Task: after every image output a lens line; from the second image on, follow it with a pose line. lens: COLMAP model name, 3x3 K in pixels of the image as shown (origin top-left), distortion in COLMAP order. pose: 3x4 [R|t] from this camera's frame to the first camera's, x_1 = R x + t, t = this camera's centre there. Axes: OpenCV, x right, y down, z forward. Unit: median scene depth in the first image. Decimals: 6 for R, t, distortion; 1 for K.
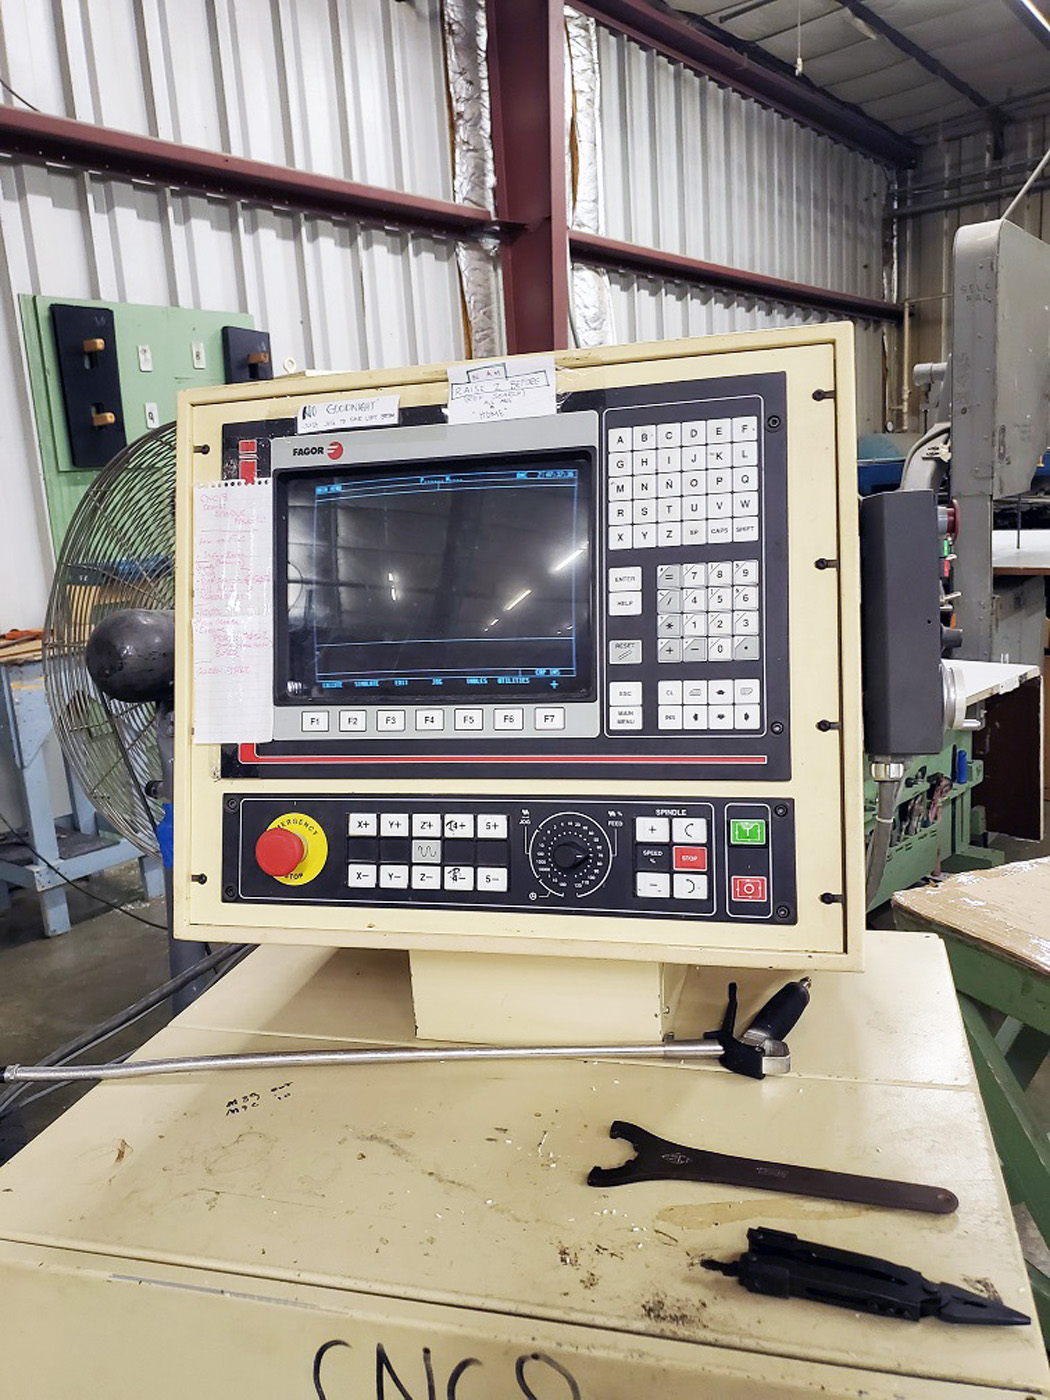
lens RADIAL K [[1112.1, 0, 521.7], [0, 1112.1, 655.4], [0, 0, 1]] dist [-0.002868, 0.051589]
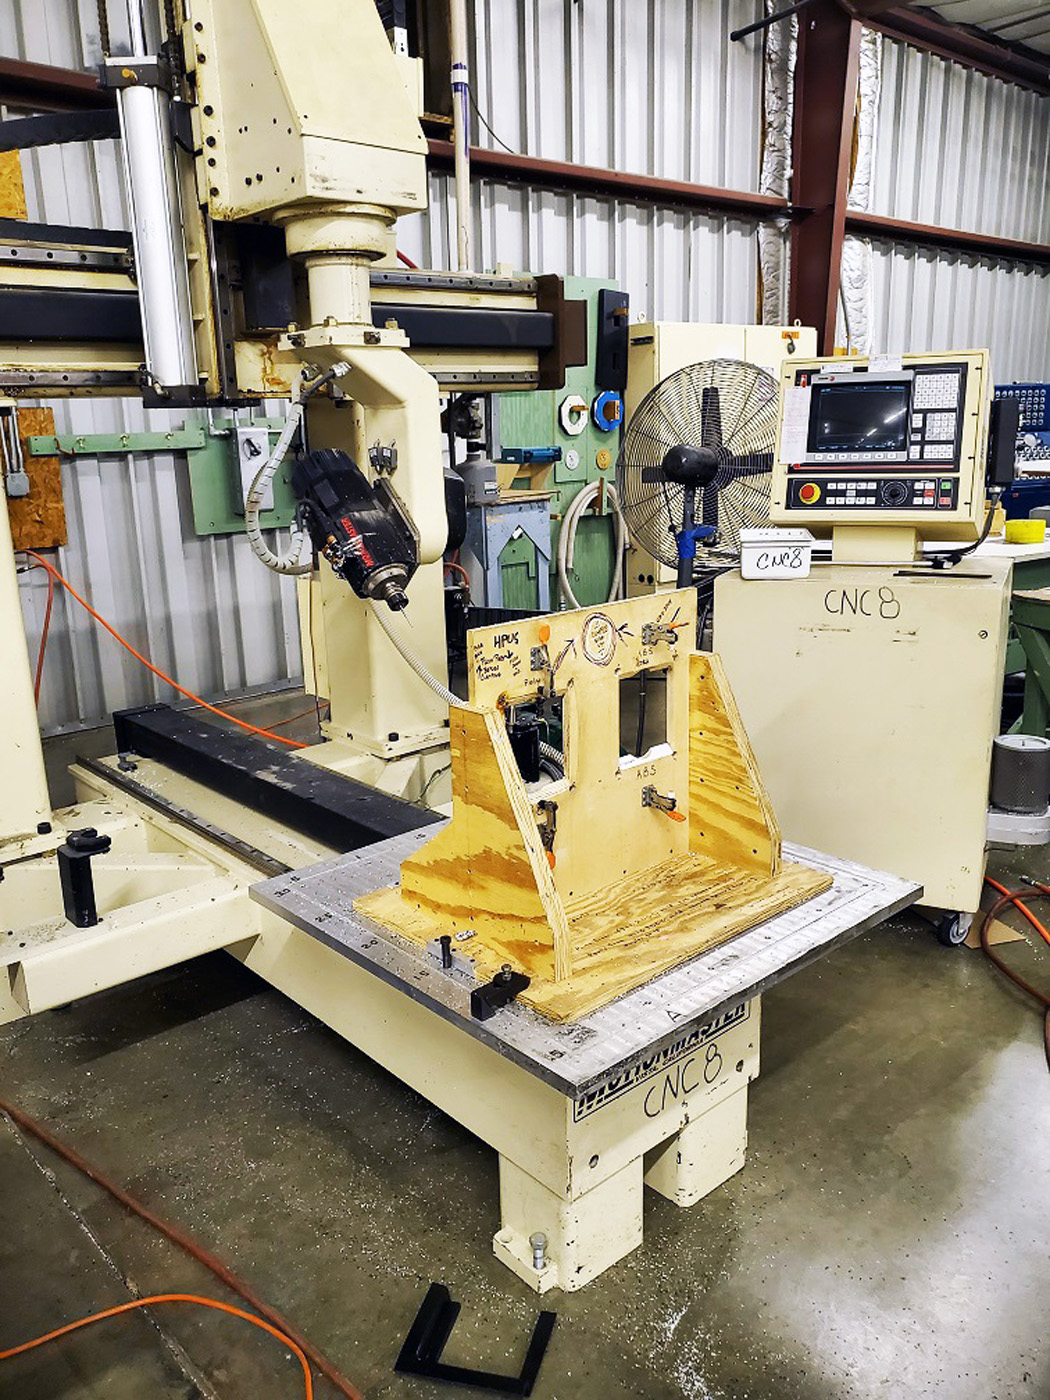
lens RADIAL K [[1112.1, 0, 521.7], [0, 1112.1, 655.4], [0, 0, 1]] dist [-0.002868, 0.051589]
pose [[0.981653, 0.081472, -0.172395, -0.066986], [-0.071052, 0.995301, 0.065788, 0.076775], [0.176944, -0.052332, 0.982829, -0.391836]]
